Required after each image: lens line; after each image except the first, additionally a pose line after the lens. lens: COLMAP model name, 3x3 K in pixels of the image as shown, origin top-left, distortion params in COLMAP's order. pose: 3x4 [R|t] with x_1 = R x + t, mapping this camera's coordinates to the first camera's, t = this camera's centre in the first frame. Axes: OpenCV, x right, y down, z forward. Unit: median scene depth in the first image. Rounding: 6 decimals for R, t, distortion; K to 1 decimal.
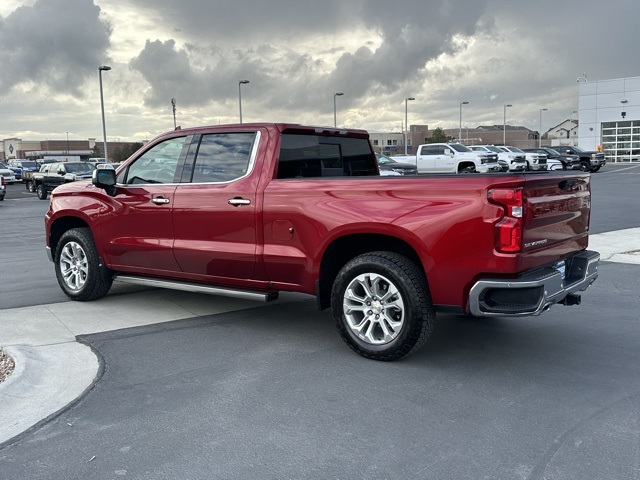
lens RADIAL K [[619.0, 0, 318.4], [0, 619.0, 238.5], [0, 0, 1]] dist [0.144399, -0.251103]
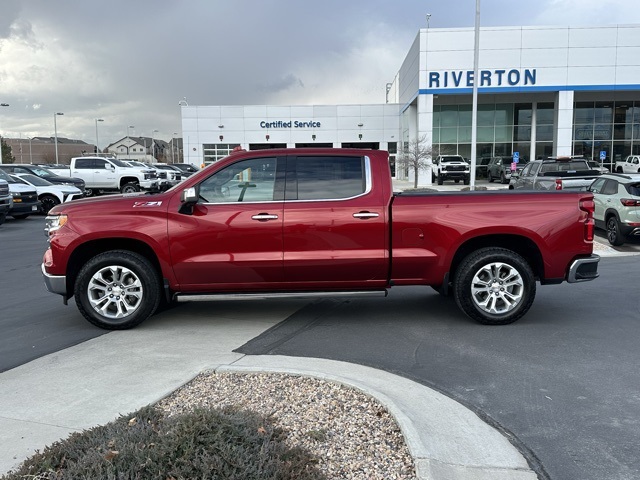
lens RADIAL K [[619.0, 0, 318.4], [0, 619.0, 238.5], [0, 0, 1]] dist [0.144399, -0.251103]
pose [[0.778040, -0.048944, 0.626306, -0.945428], [0.063124, 0.998006, -0.000425, -0.019896], [-0.625036, 0.039866, 0.779577, 0.129083]]
